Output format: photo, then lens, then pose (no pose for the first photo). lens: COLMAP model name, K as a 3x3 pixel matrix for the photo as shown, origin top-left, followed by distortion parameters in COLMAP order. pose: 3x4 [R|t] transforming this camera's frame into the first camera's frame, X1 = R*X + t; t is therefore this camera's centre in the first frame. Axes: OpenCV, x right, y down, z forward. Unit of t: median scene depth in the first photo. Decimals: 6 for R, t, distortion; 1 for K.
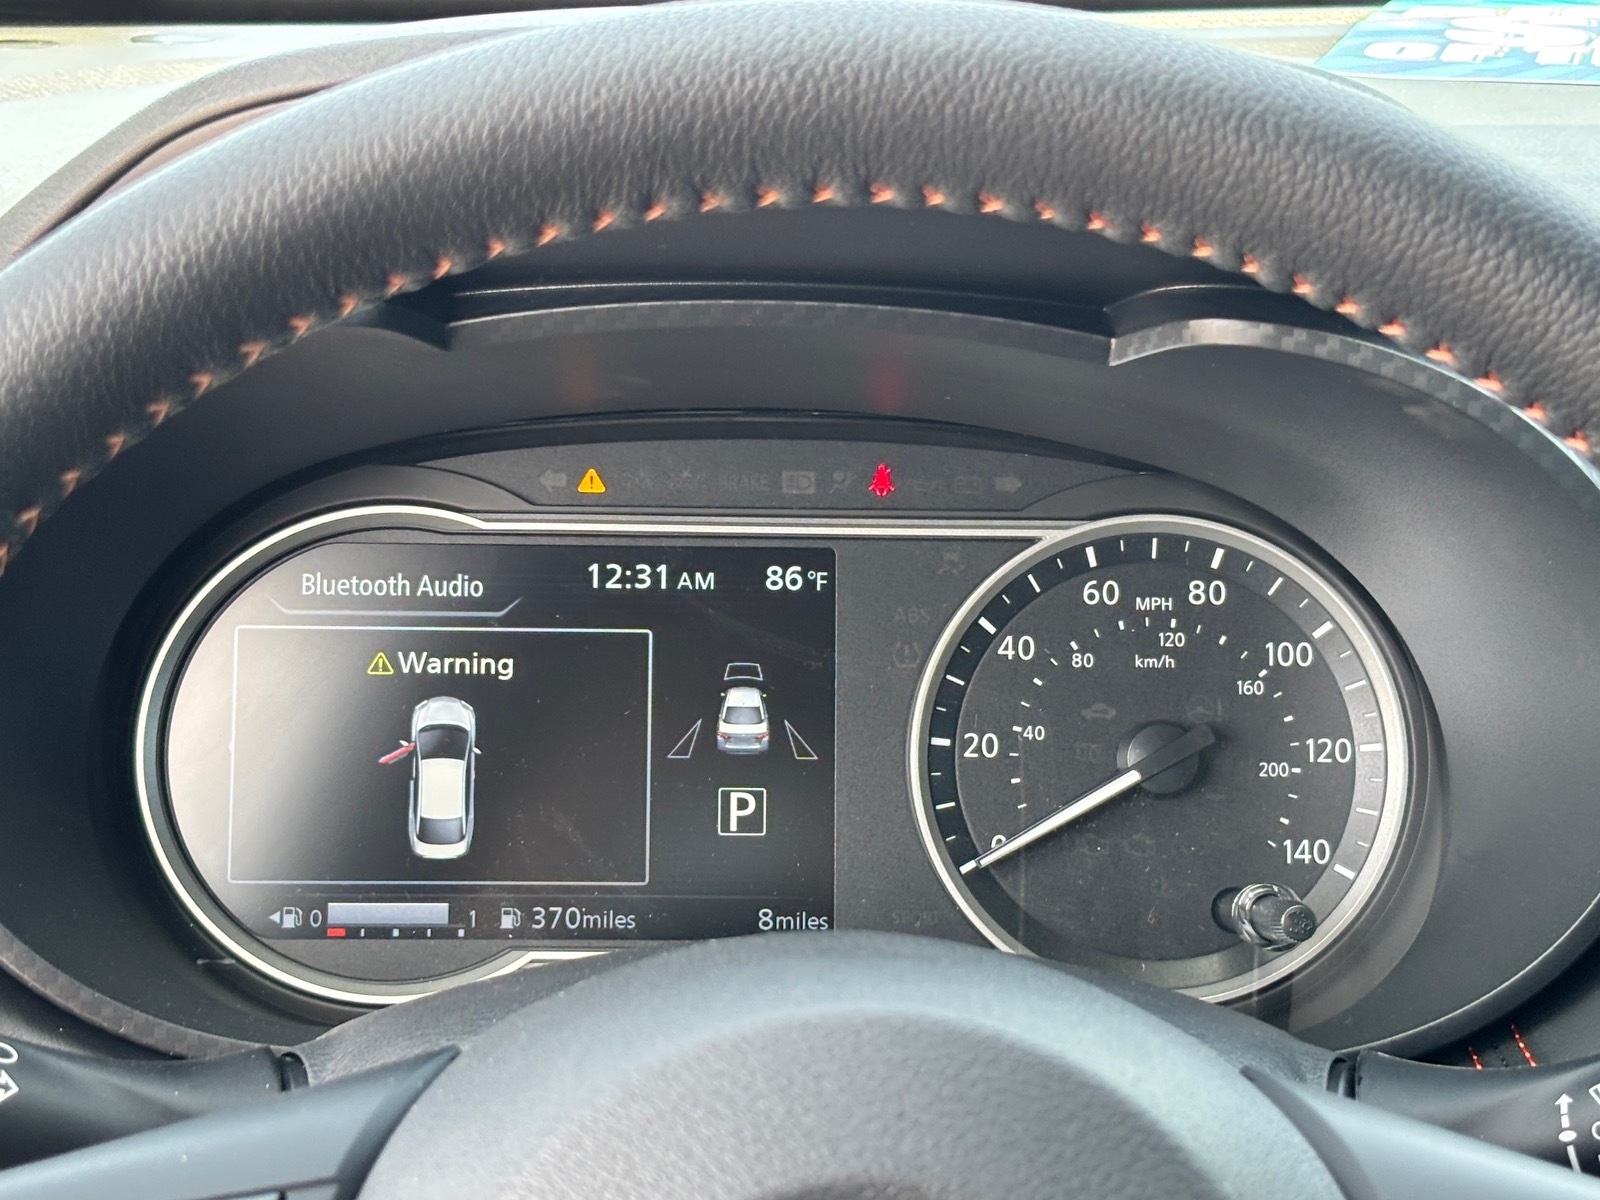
lens RADIAL K [[2964.6, 0, 758.6], [0, 2964.6, 547.5], [0, 0, 1]] dist [0.248849, -1.235536]
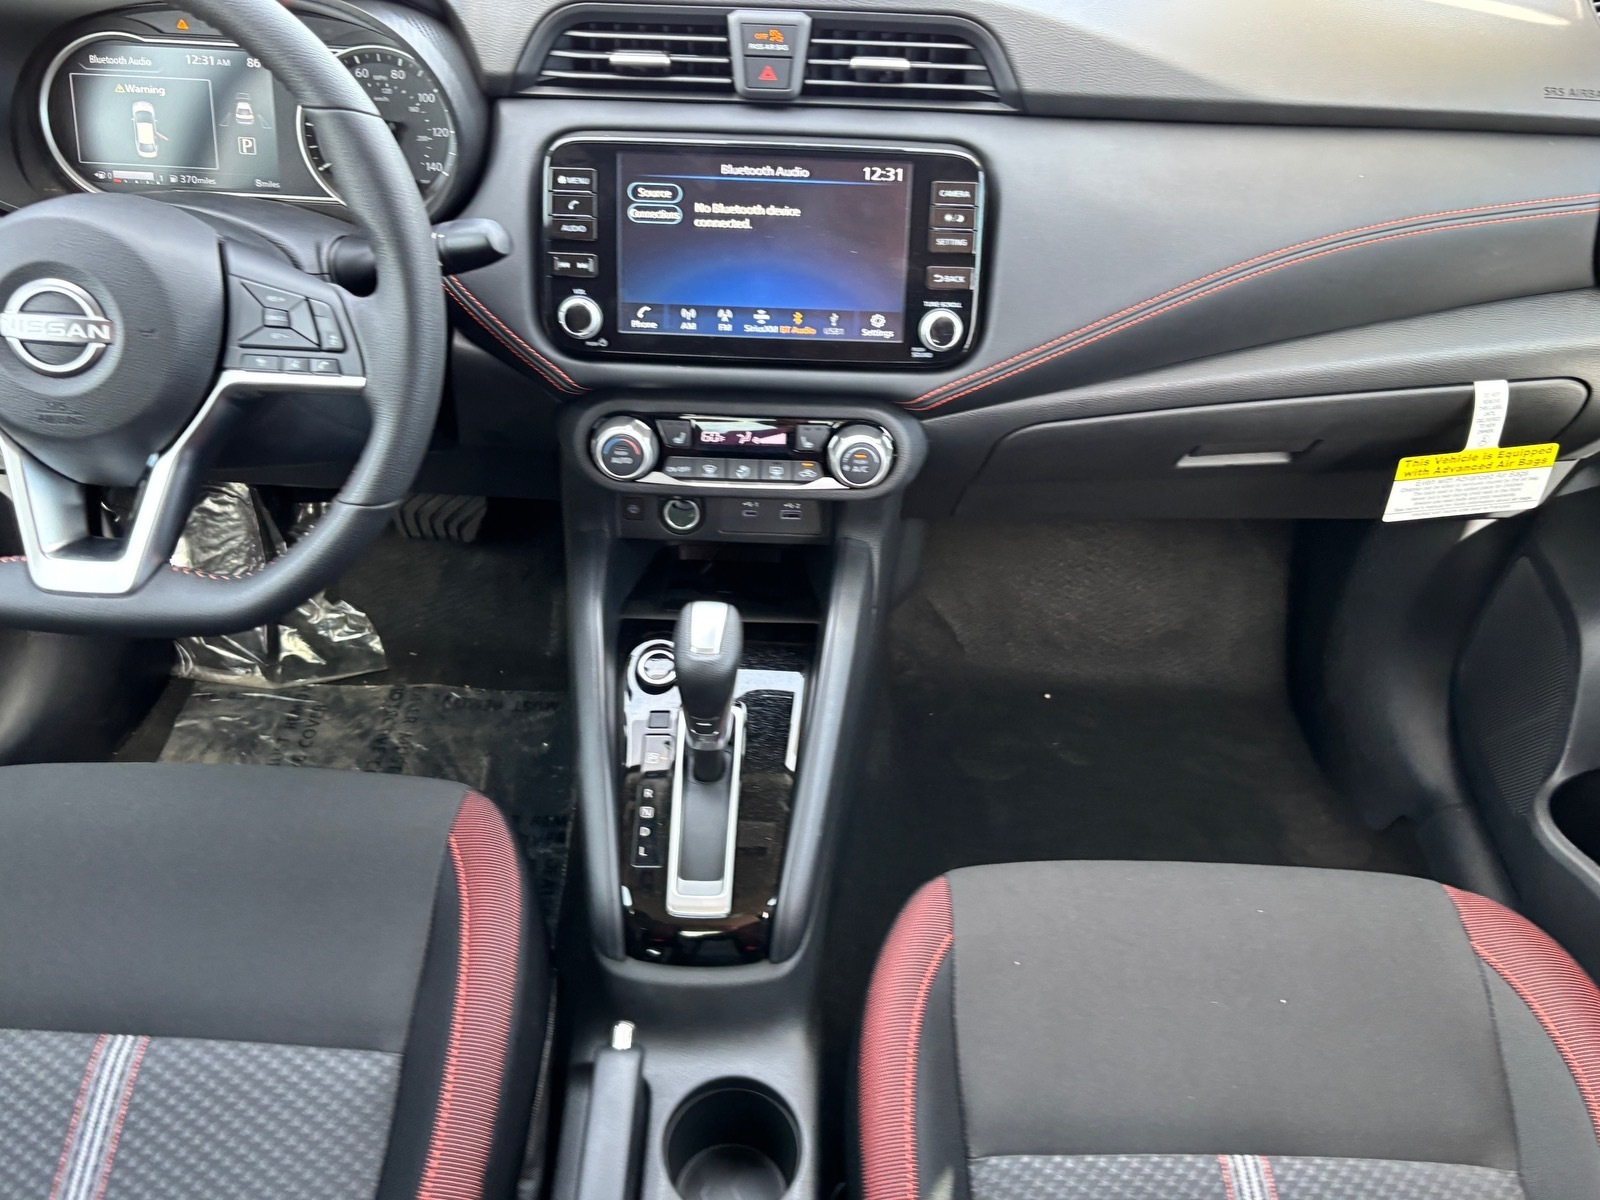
lens RADIAL K [[1360.8, 0, 807.0], [0, 1360.8, 596.5], [0, 0, 1]] dist [0.003733, 0.000910]
pose [[0.999122, 0.041737, -0.003765, 0.585755], [-0.036293, 0.906693, 0.420227, -0.098091], [0.020953, -0.419722, 0.907411, -0.437996]]
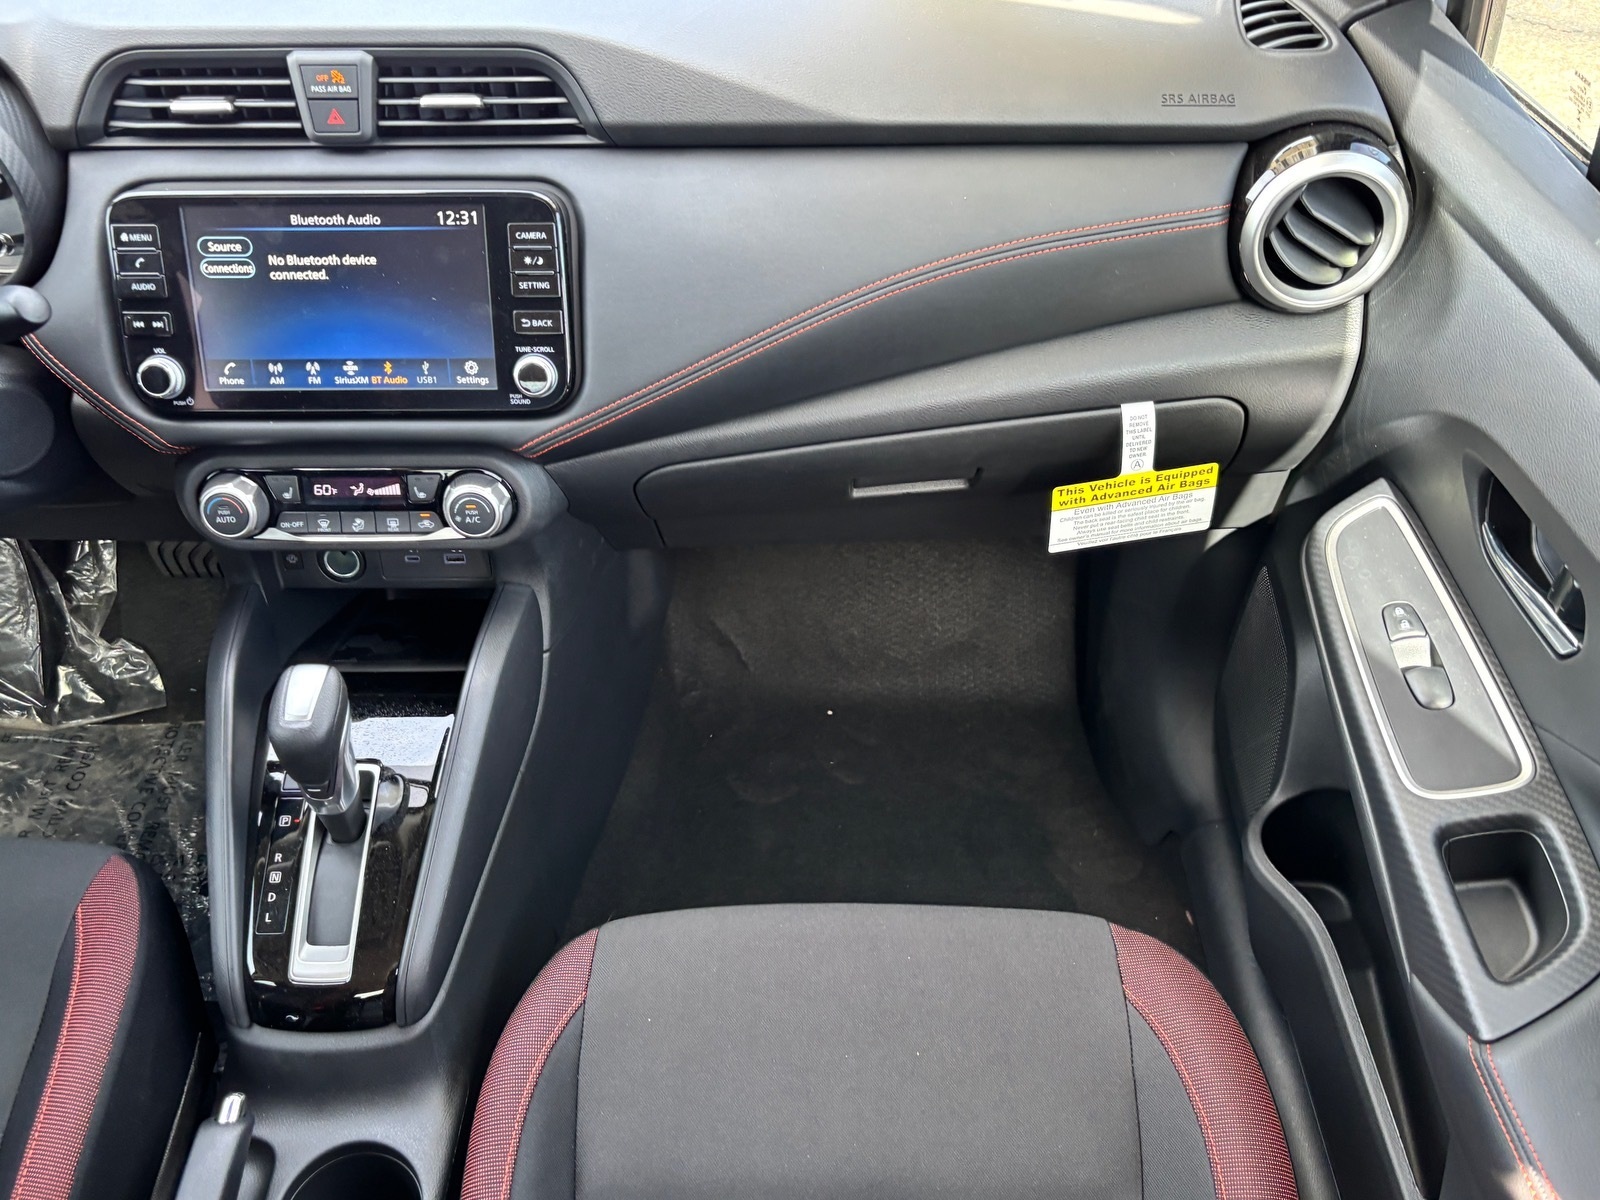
lens RADIAL K [[1359.5, 0, 800.9], [0, 1359.5, 613.3], [0, 0, 1]] dist [0.011035, -0.007607]
pose [[0.999470, 0.009598, -0.031103, 0.969692], [0.005447, 0.892755, 0.450510, -0.153996], [0.032091, -0.450441, 0.892229, -0.362702]]
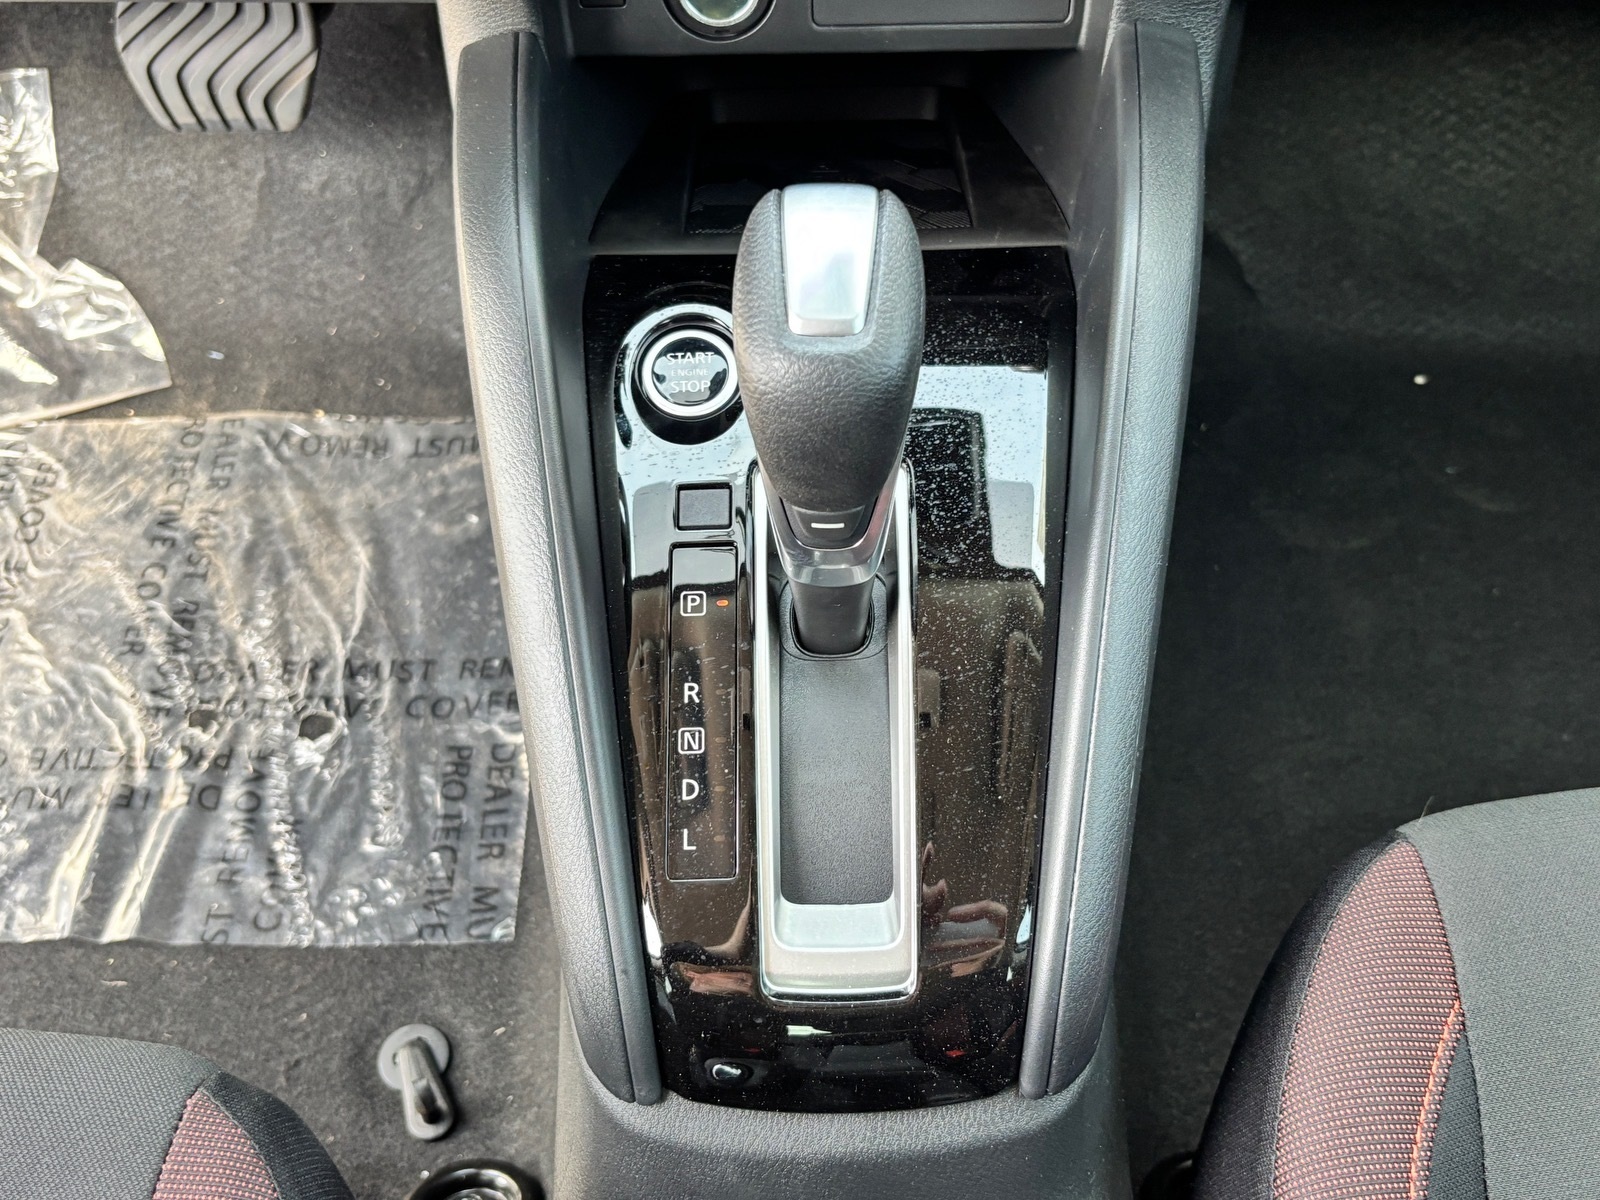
lens RADIAL K [[1736.7, 0, 799.2], [0, 1736.7, 609.0], [0, 0, 1]] dist [0.089481, -0.271824]
pose [[0.999452, 0.000196, -0.033115, 0.500768], [0.019571, 0.803178, 0.595418, 0.206509], [0.026714, -0.595739, 0.802734, 0.150540]]
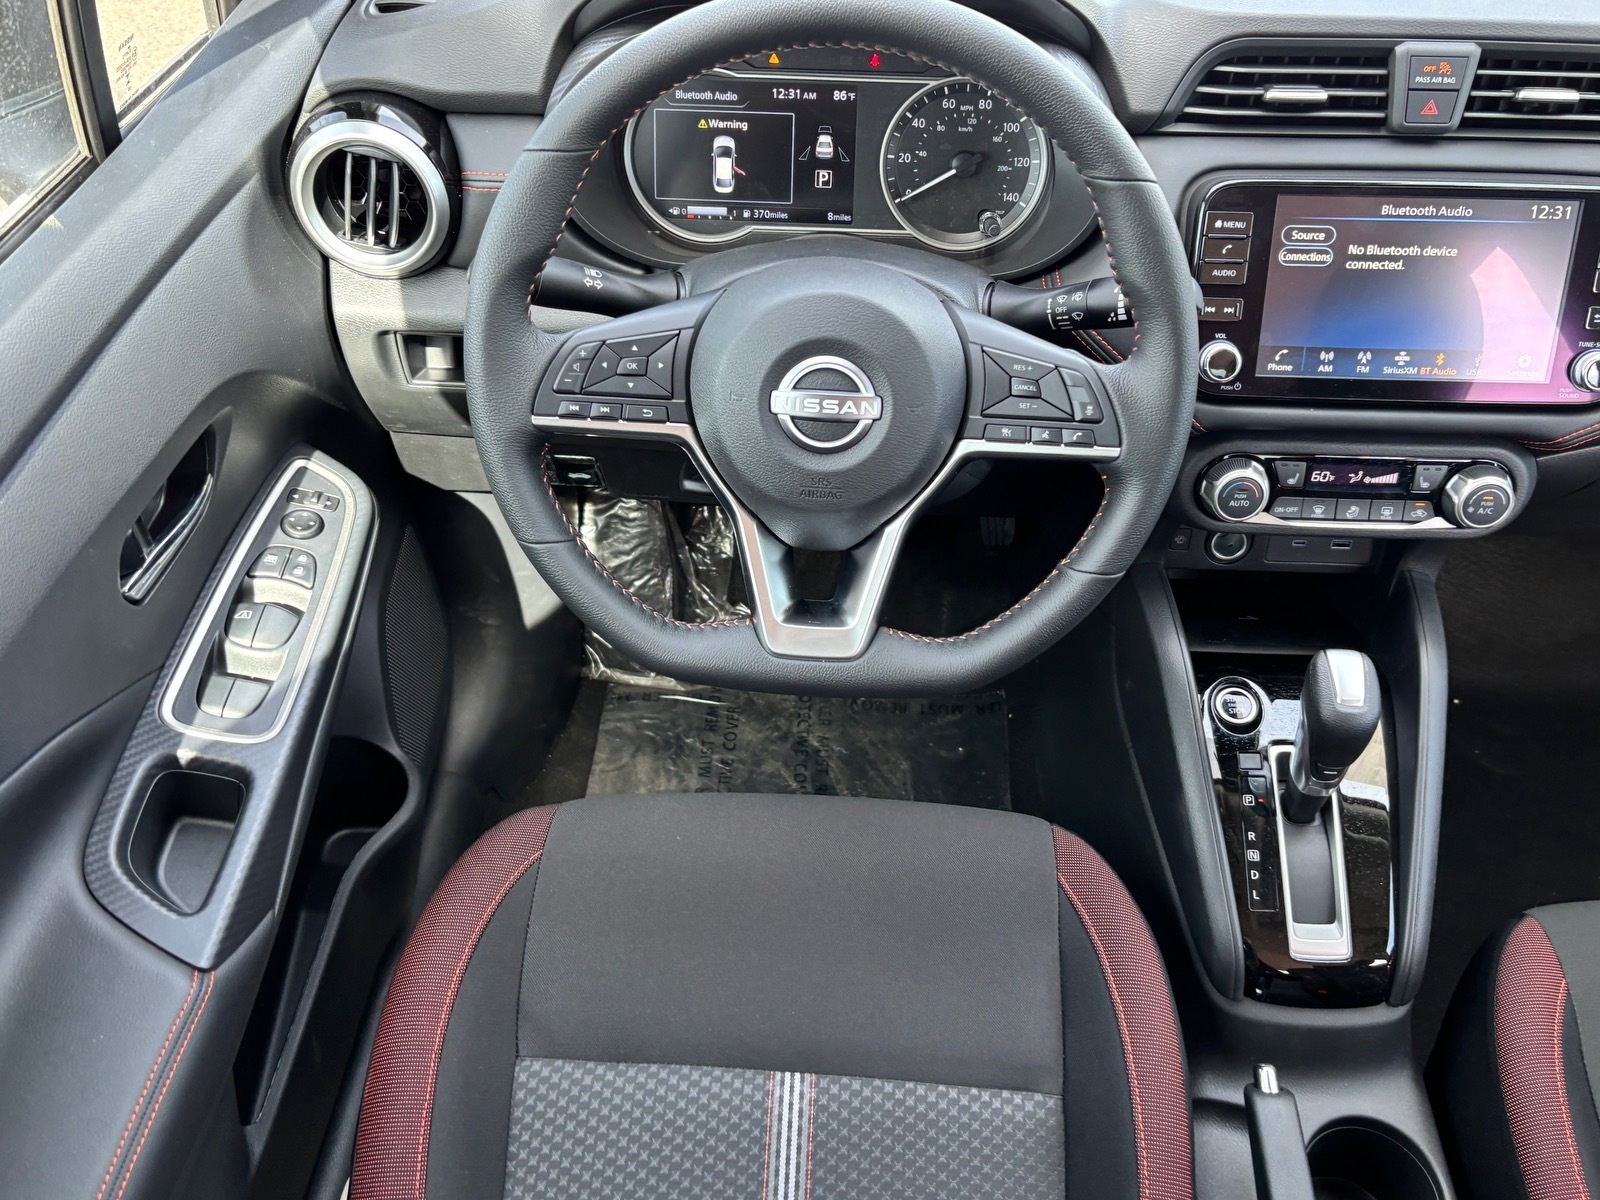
lens RADIAL K [[1359.5, 0, 800.9], [0, 1359.5, 613.3], [0, 0, 1]] dist [0.011035, -0.007607]
pose [[0.997824, 0.043278, -0.049744, 0.058766], [-0.014421, 0.879416, 0.475836, -0.178128], [0.064339, -0.474083, 0.878126, -0.414089]]
